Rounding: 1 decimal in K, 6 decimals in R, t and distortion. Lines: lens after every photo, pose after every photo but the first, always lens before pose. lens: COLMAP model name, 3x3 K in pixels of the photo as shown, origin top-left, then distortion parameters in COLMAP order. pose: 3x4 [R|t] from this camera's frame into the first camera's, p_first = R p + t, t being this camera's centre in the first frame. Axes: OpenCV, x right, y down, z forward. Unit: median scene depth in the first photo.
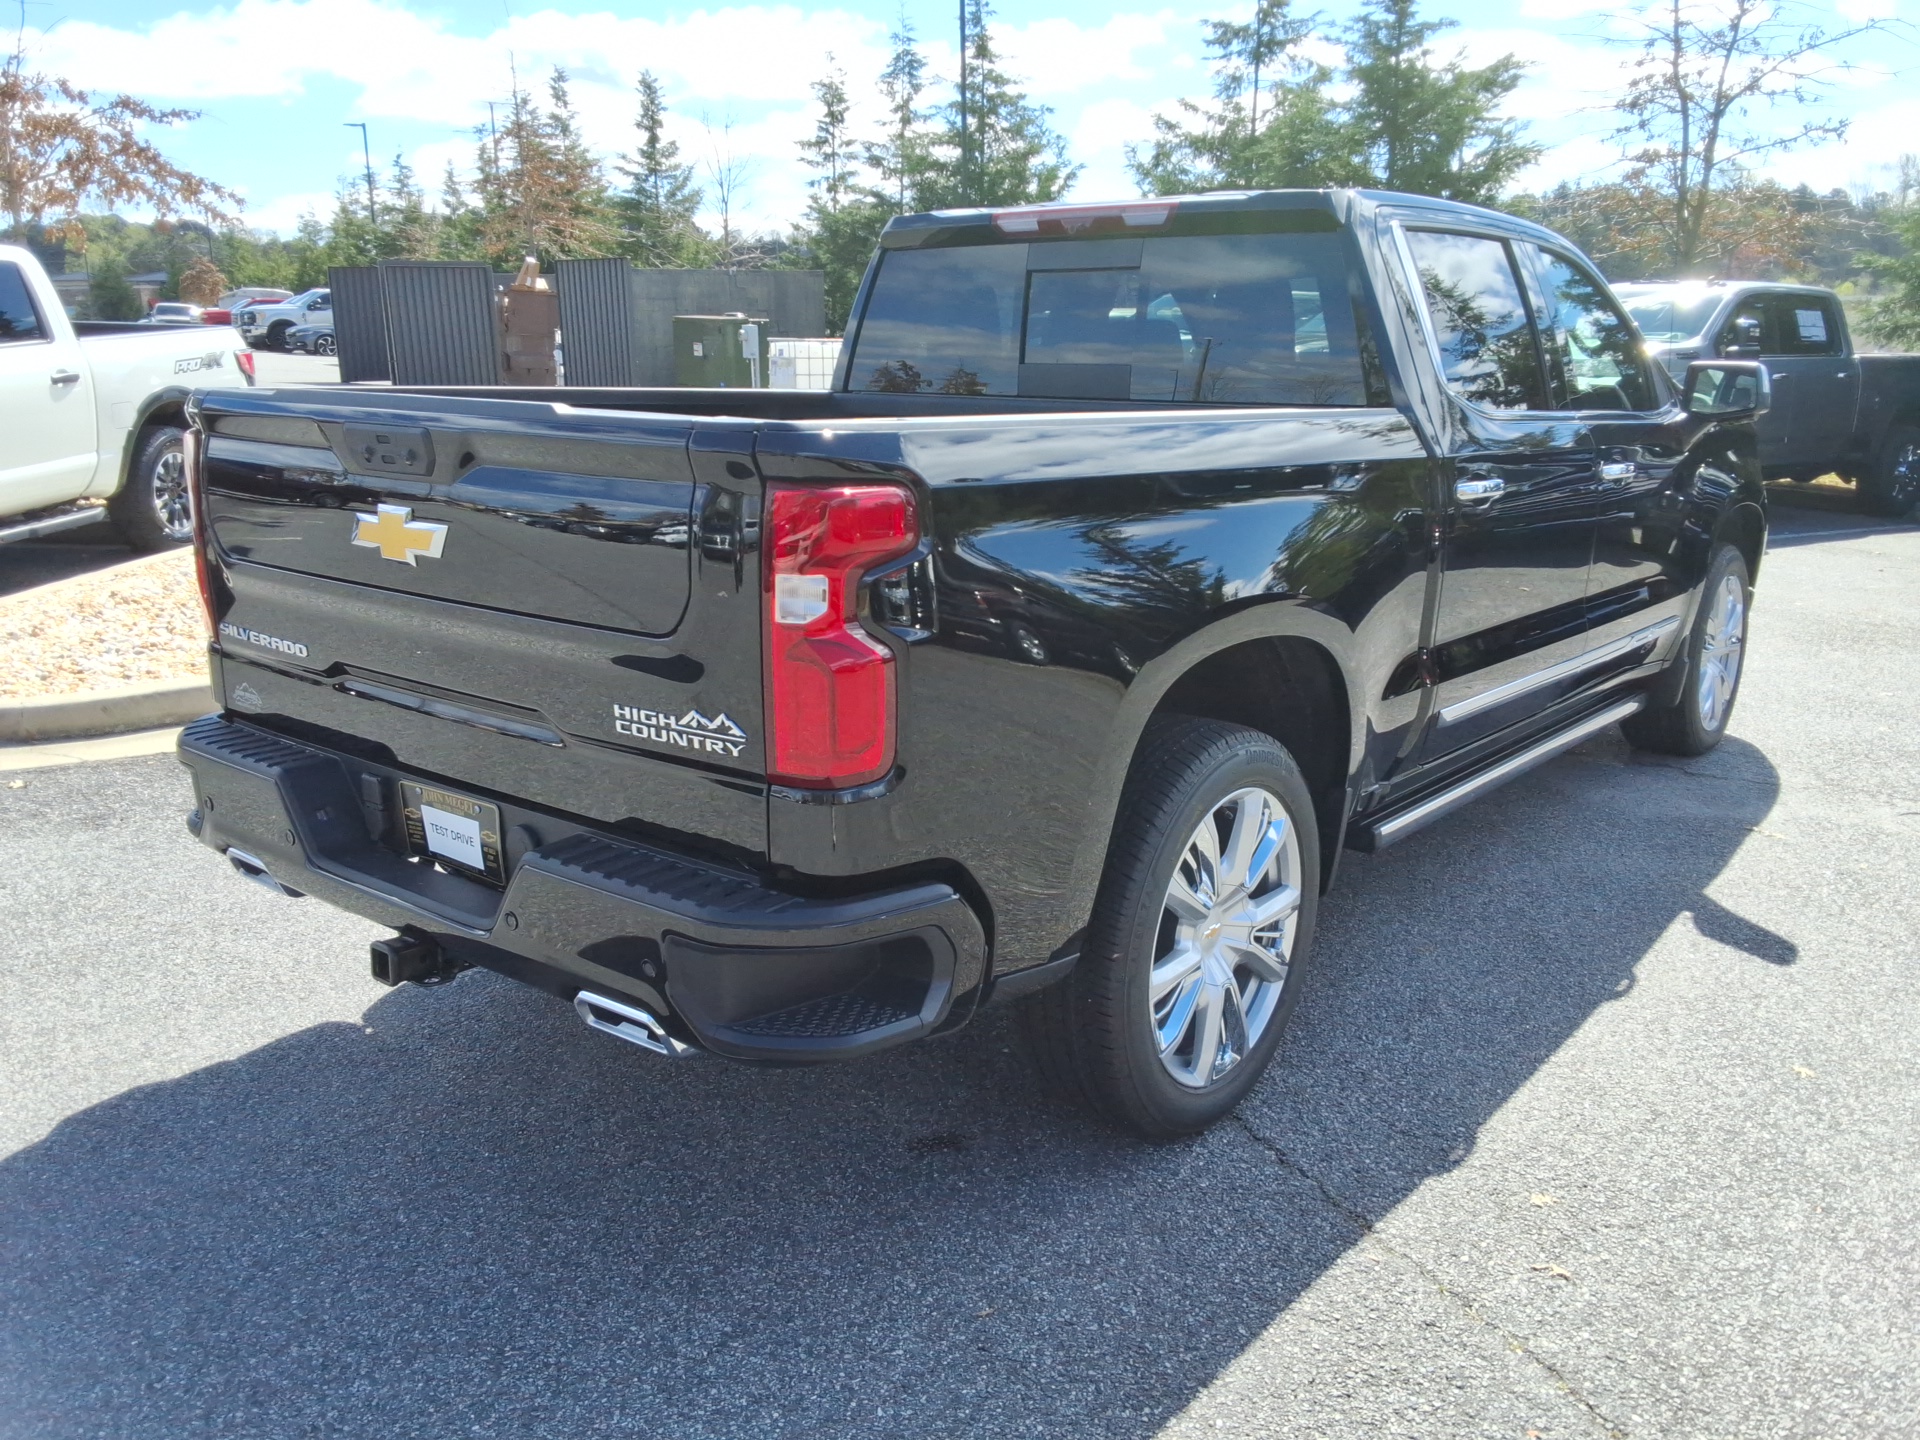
lens RADIAL K [[1543.0, 0, 974.8], [0, 1543.0, 705.3], [0, 0, 1]] dist [0.128601, -0.207220]
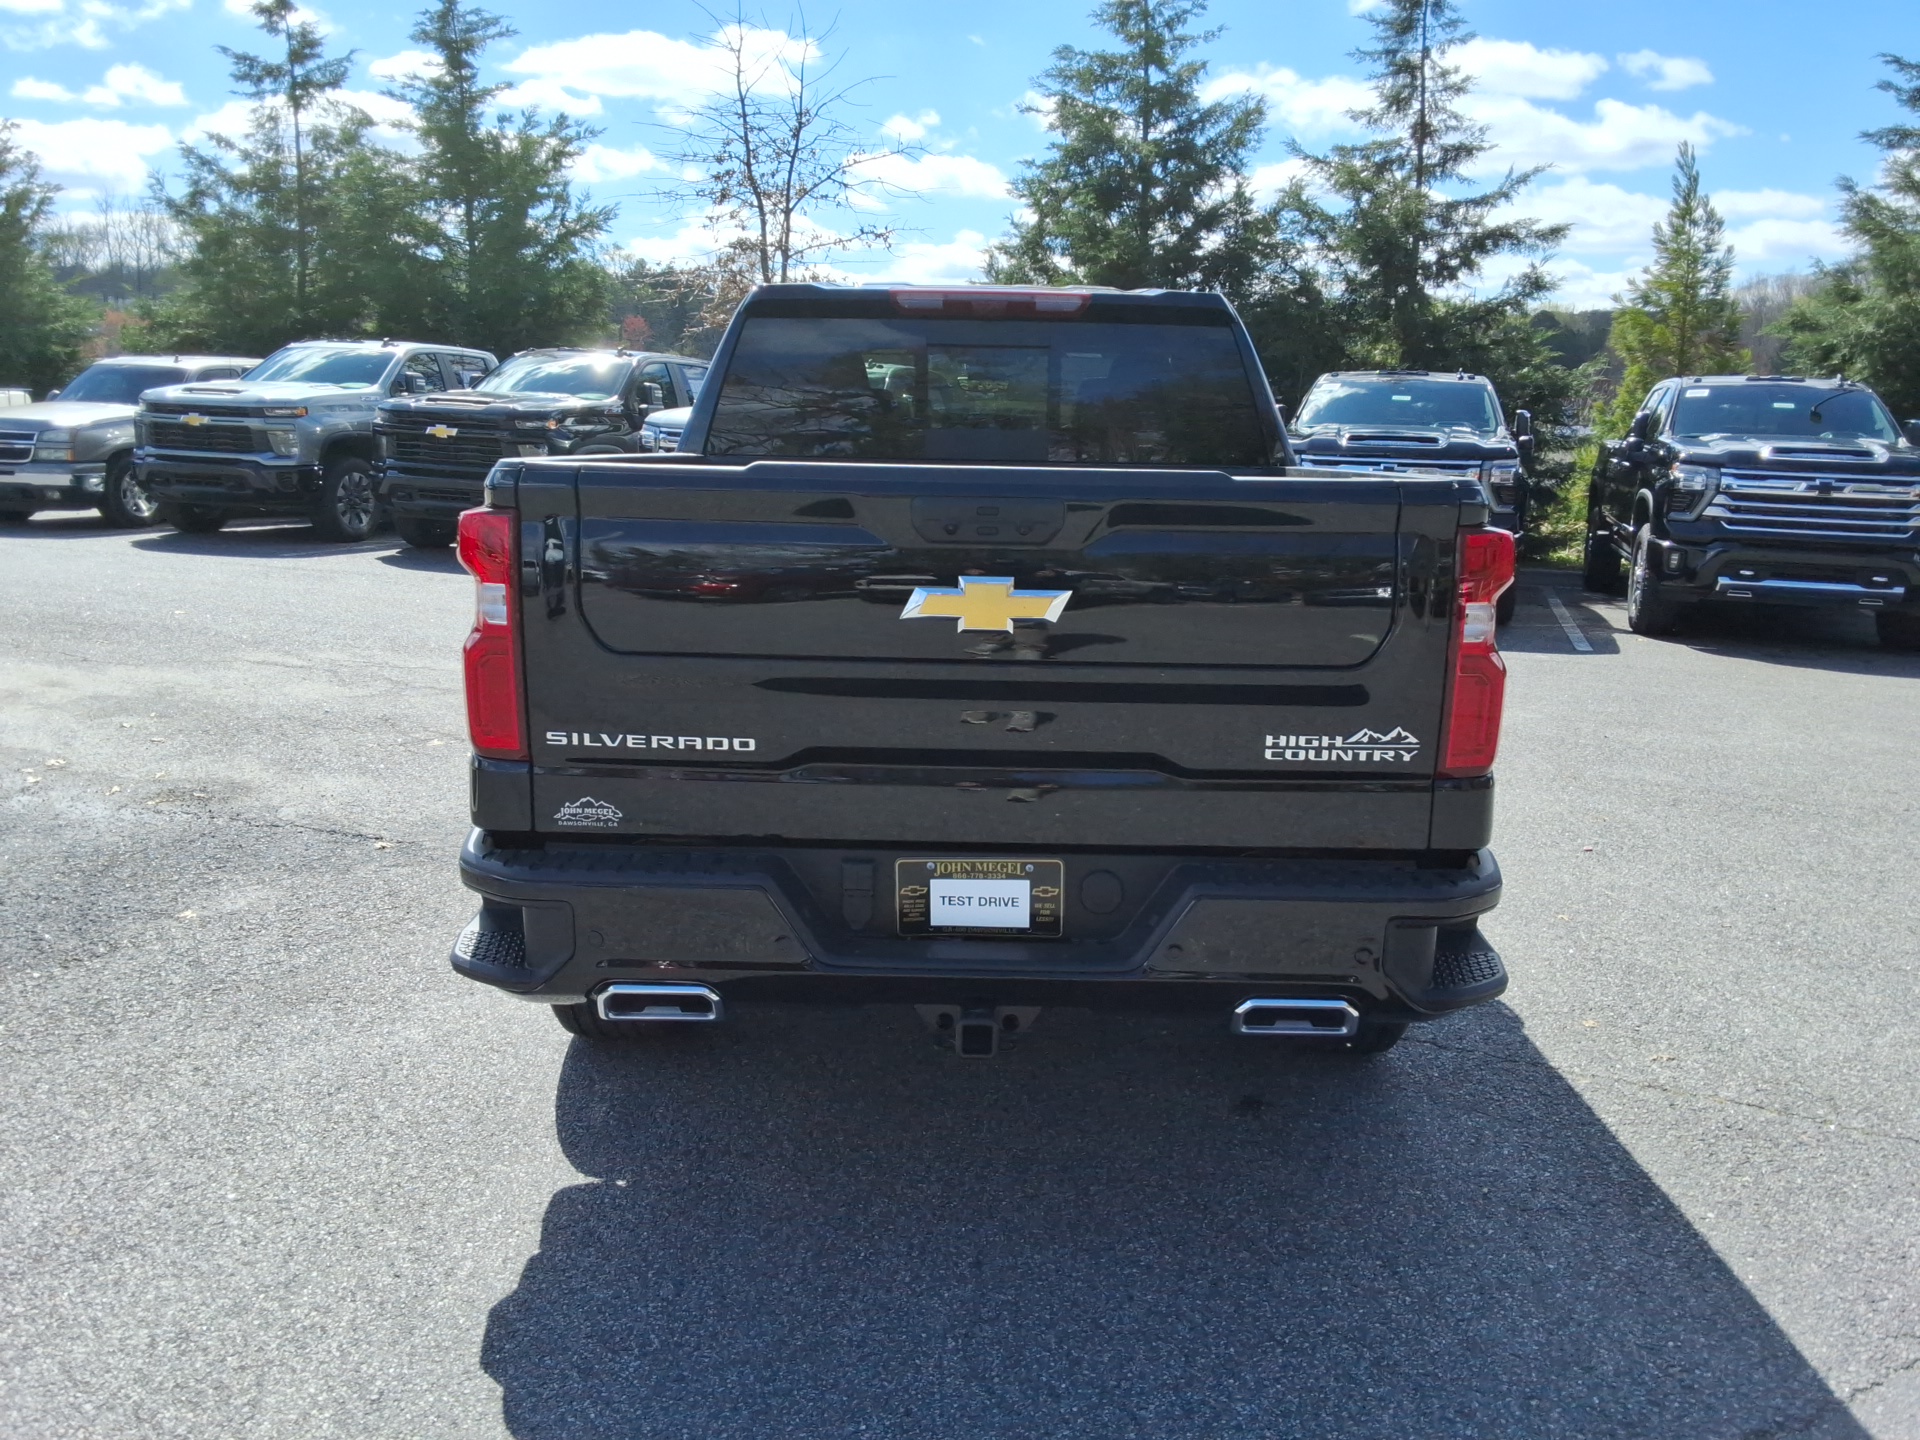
lens RADIAL K [[1543.0, 0, 974.8], [0, 1543.0, 705.3], [0, 0, 1]] dist [0.128601, -0.207220]
pose [[0.781365, -0.104985, 0.615181, -0.947472], [0.126803, 0.991894, 0.008216, -0.050610], [-0.611057, 0.071587, 0.788343, 0.219334]]
